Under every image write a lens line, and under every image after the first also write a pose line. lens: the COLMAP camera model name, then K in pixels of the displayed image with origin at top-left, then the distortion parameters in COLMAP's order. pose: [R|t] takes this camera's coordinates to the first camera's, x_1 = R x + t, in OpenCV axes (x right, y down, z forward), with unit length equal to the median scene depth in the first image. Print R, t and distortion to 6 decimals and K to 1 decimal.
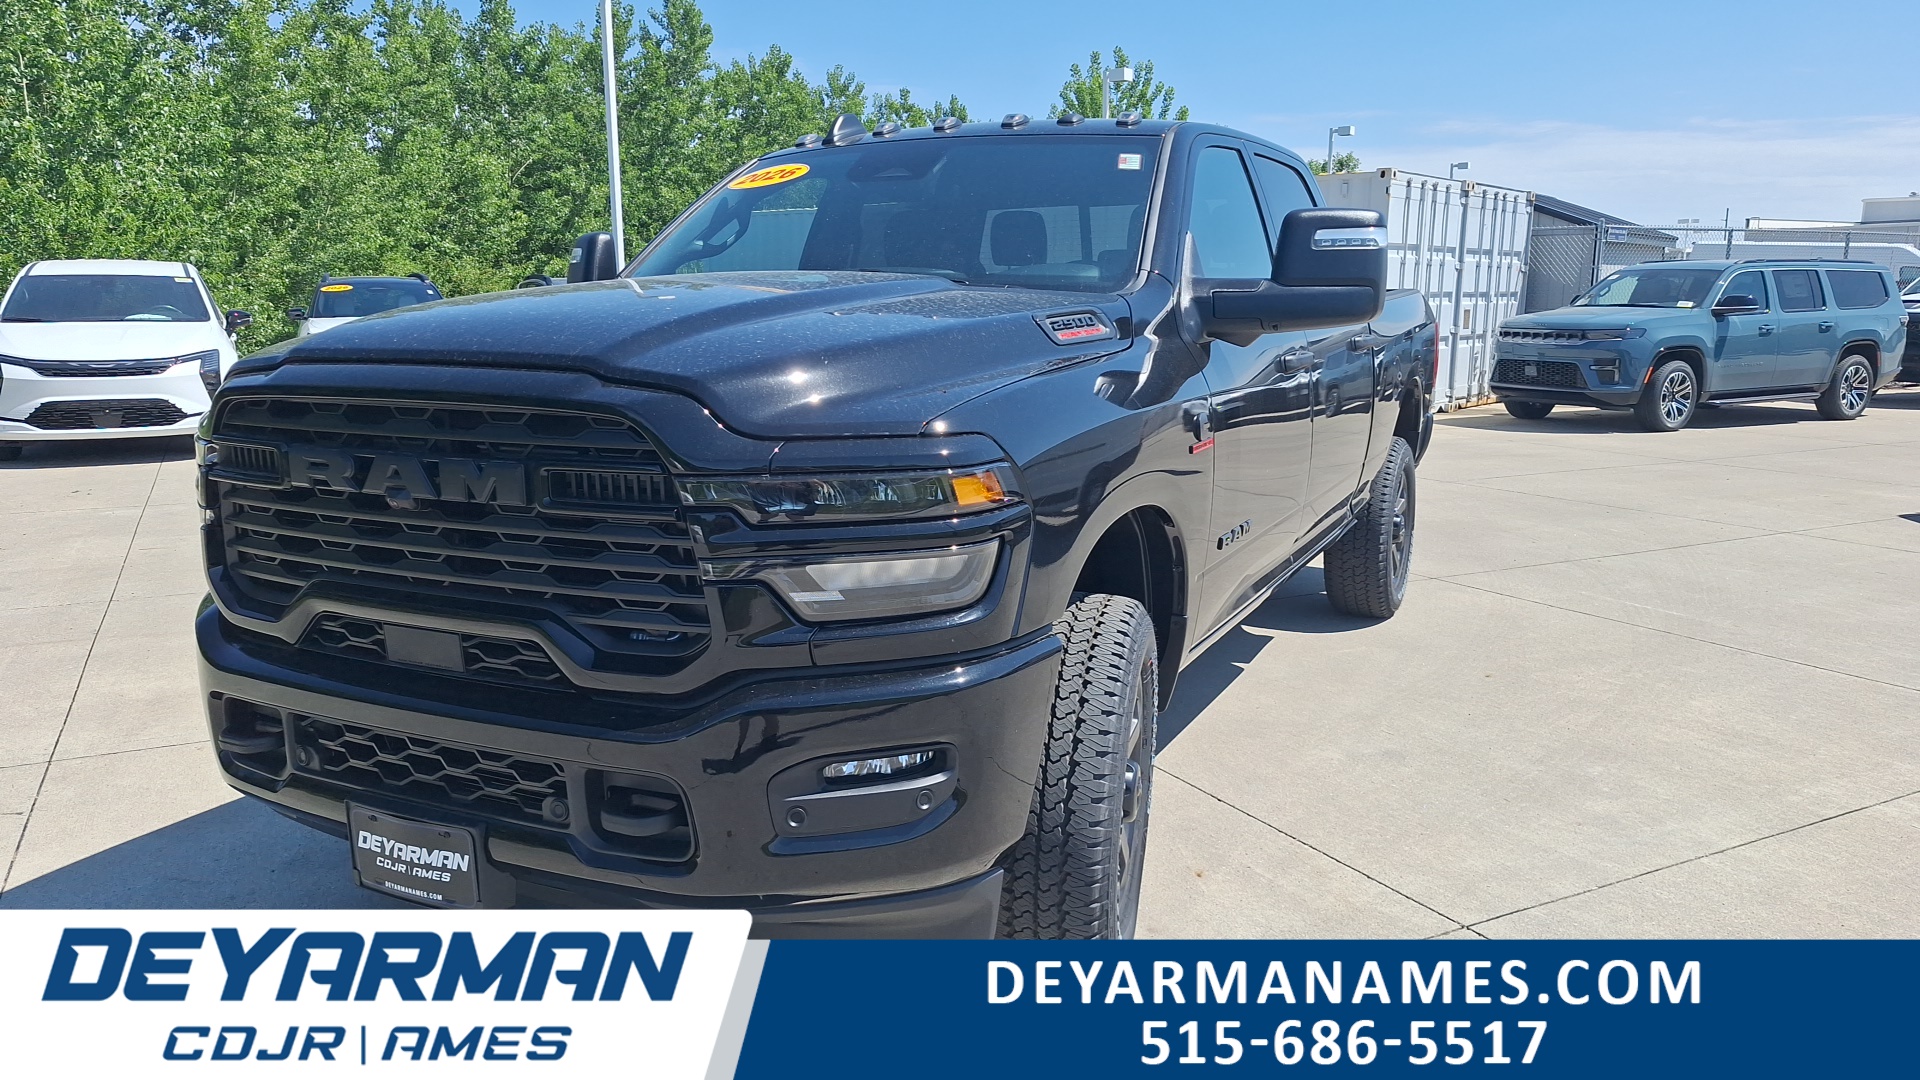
lens RADIAL K [[1348.3, 0, 942.9], [0, 1348.3, 532.7], [0, 0, 1]] dist [0.085782, -0.095251]
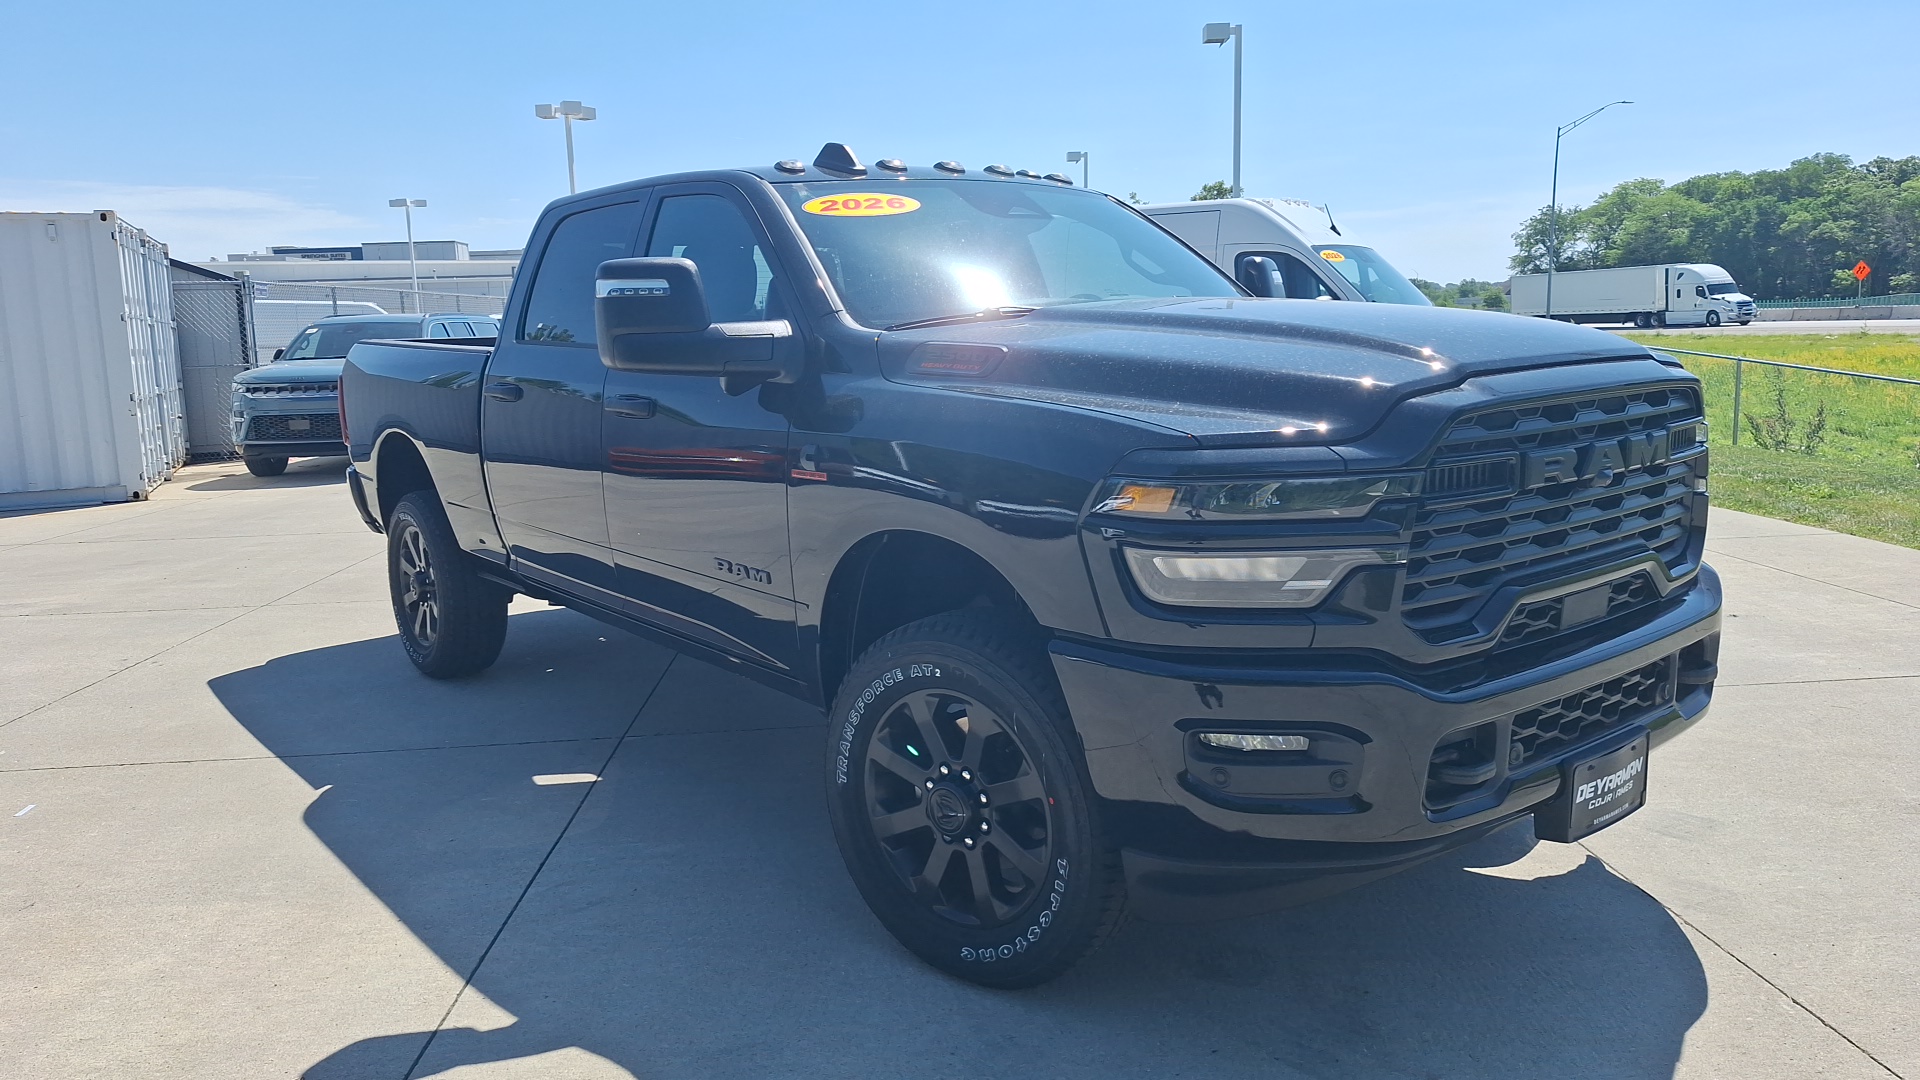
lens RADIAL K [[1348.3, 0, 942.9], [0, 1348.3, 532.7], [0, 0, 1]] dist [0.085782, -0.095251]
pose [[0.411187, -0.152513, 0.898702, -1.626712], [0.191609, 0.978338, 0.078359, -0.172226], [-0.891185, 0.139979, 0.431503, 0.960792]]
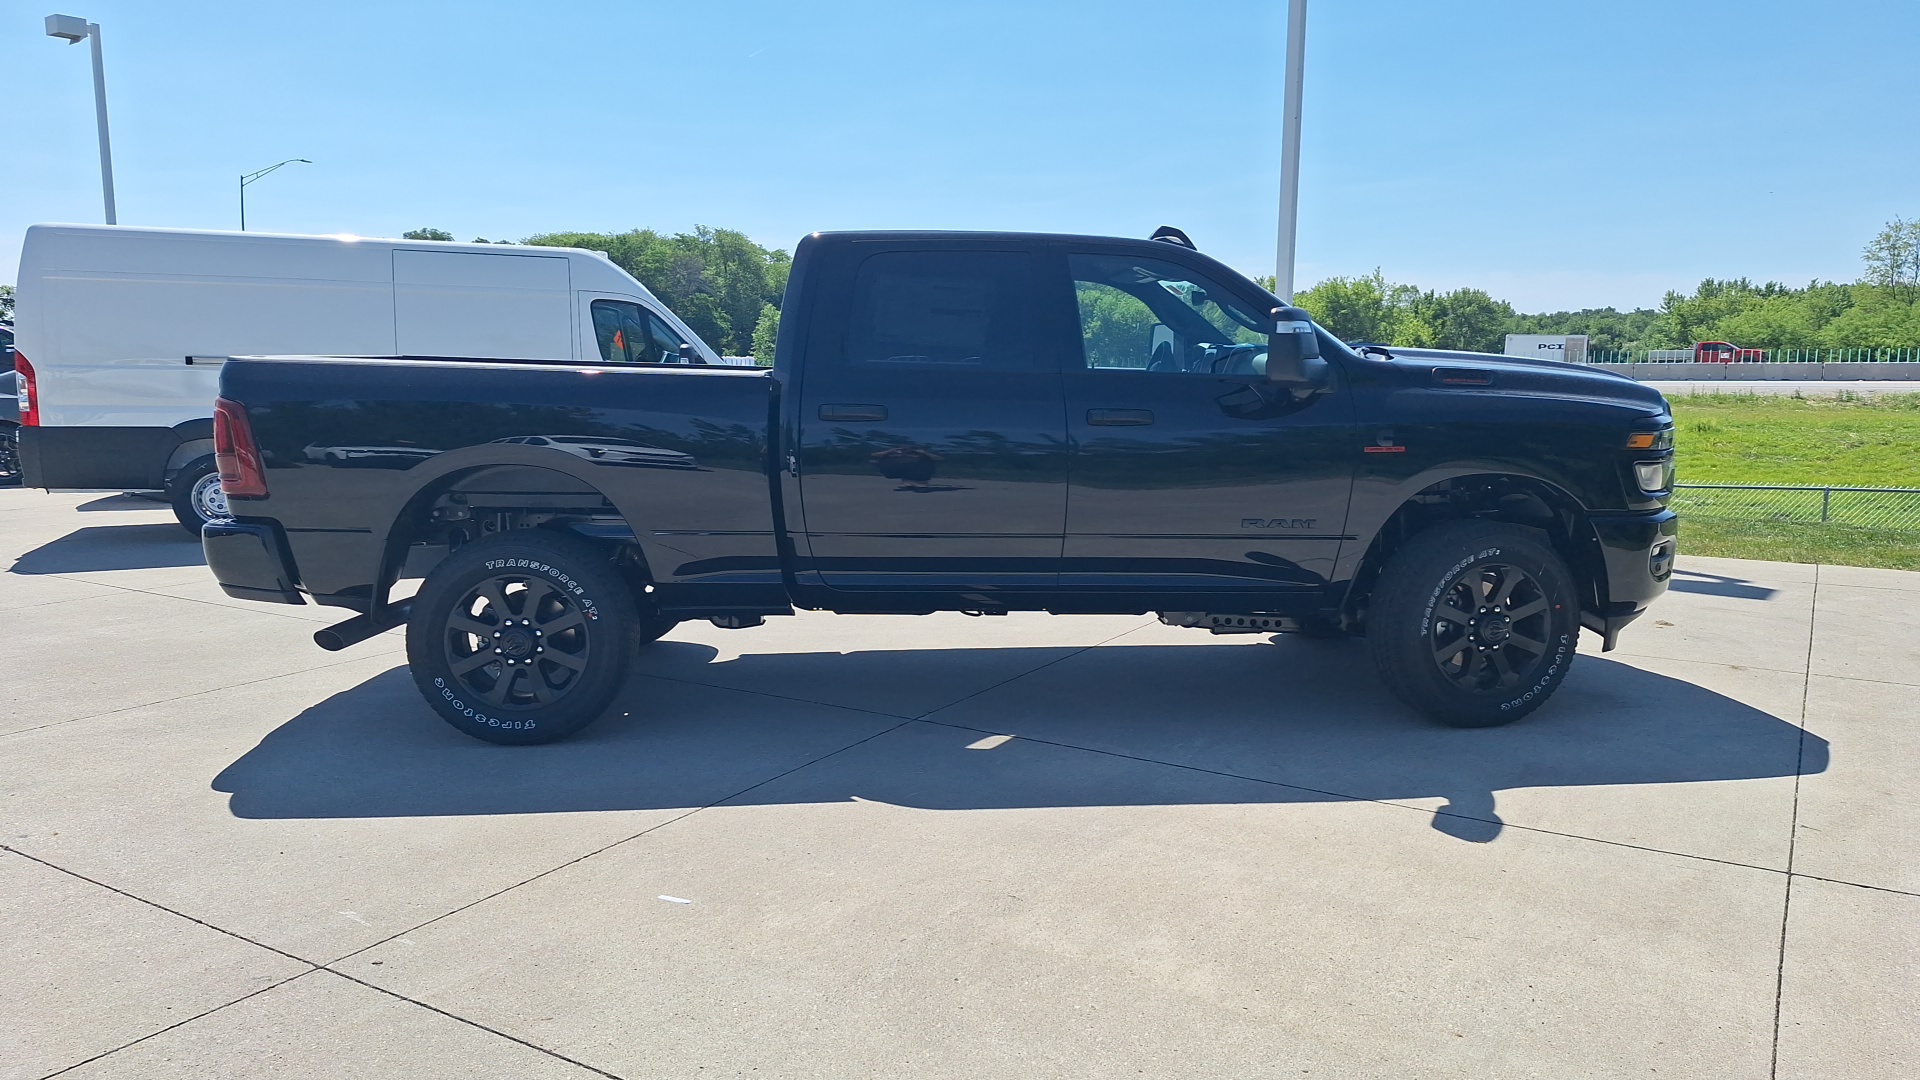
lens RADIAL K [[1357.6, 0, 964.8], [0, 1357.6, 537.4], [0, 0, 1]] dist [0.080296, -0.091931]
pose [[-0.522234, -0.115131, 0.844995, -1.986675], [0.145610, 0.964257, 0.221372, -0.603344], [-0.840279, 0.238648, -0.486804, 3.347428]]
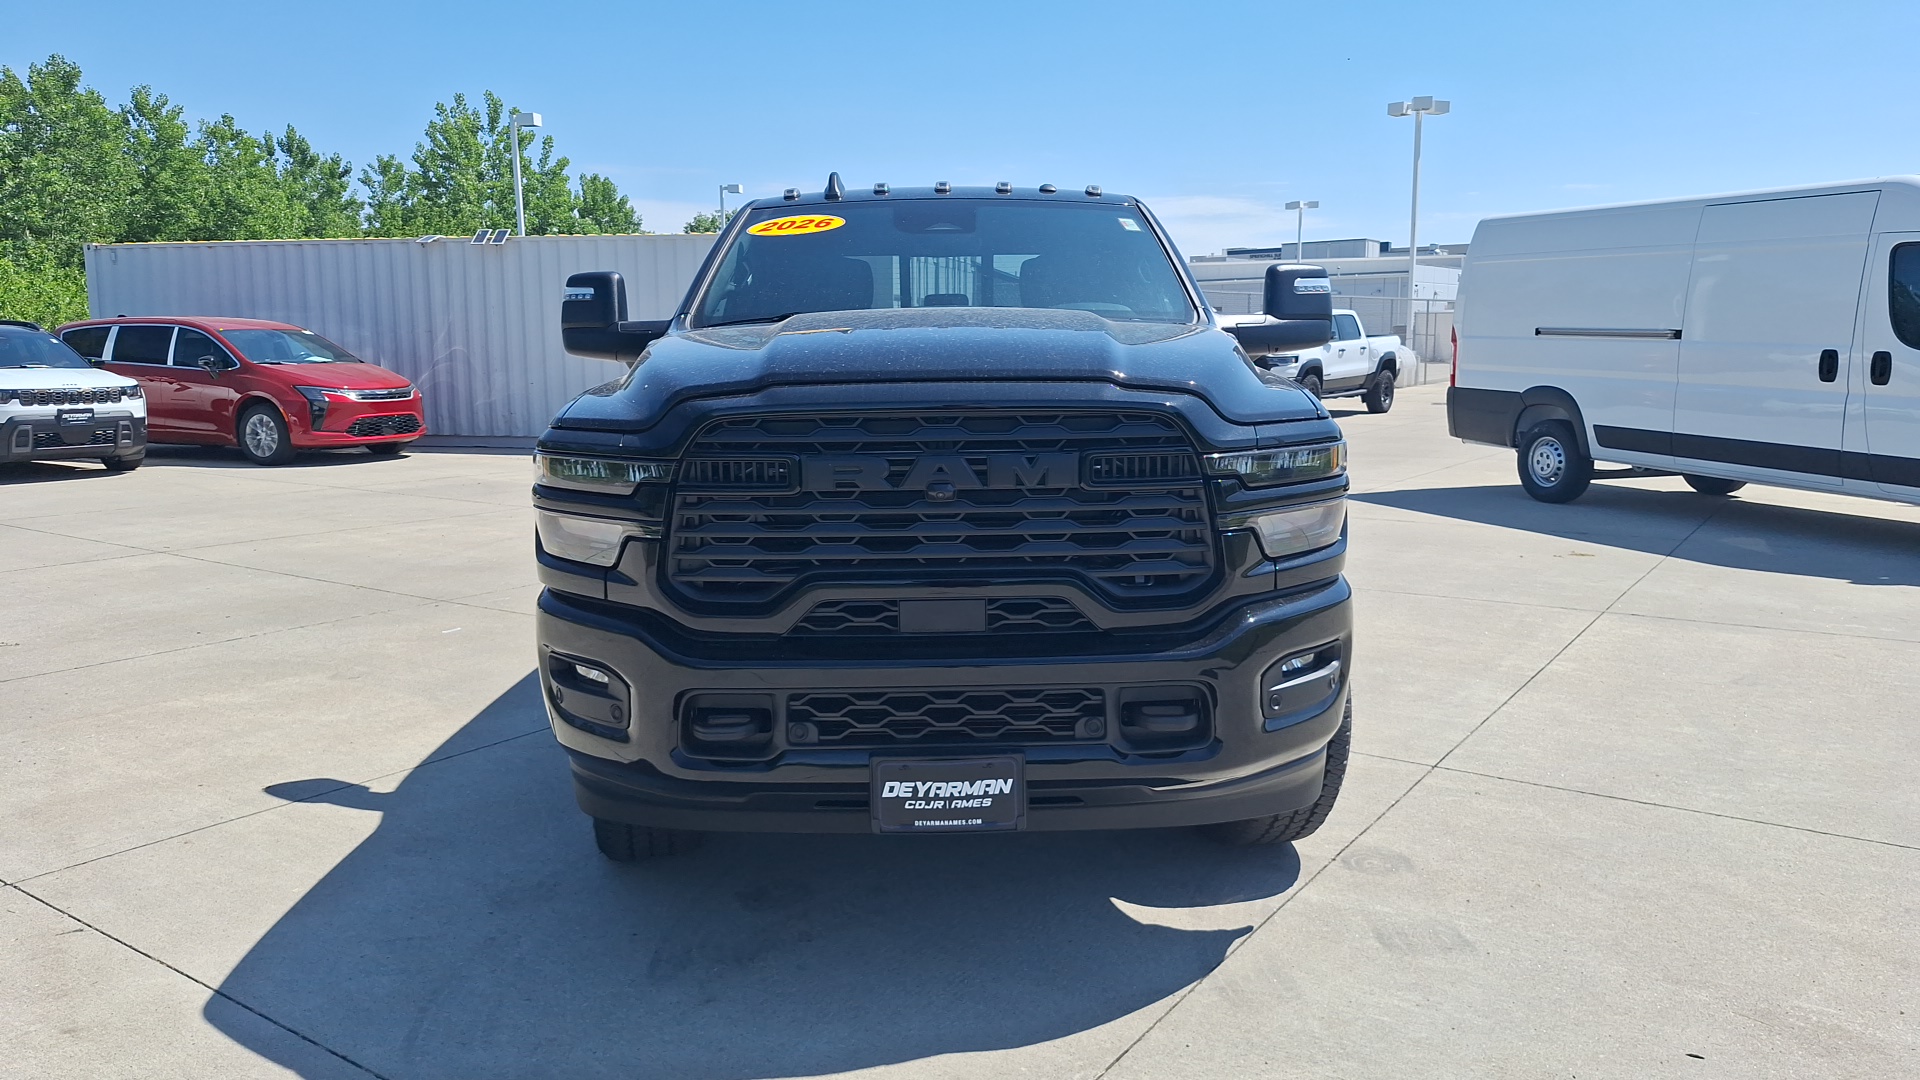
lens RADIAL K [[1357.9, 0, 968.6], [0, 1357.9, 514.8], [0, 0, 1]] dist [0.083590, -0.079450]
pose [[0.882851, -0.067571, 0.464766, -0.897165], [0.090281, 0.995557, -0.026754, 0.029265], [-0.460893, 0.065579, 0.885029, -0.072833]]
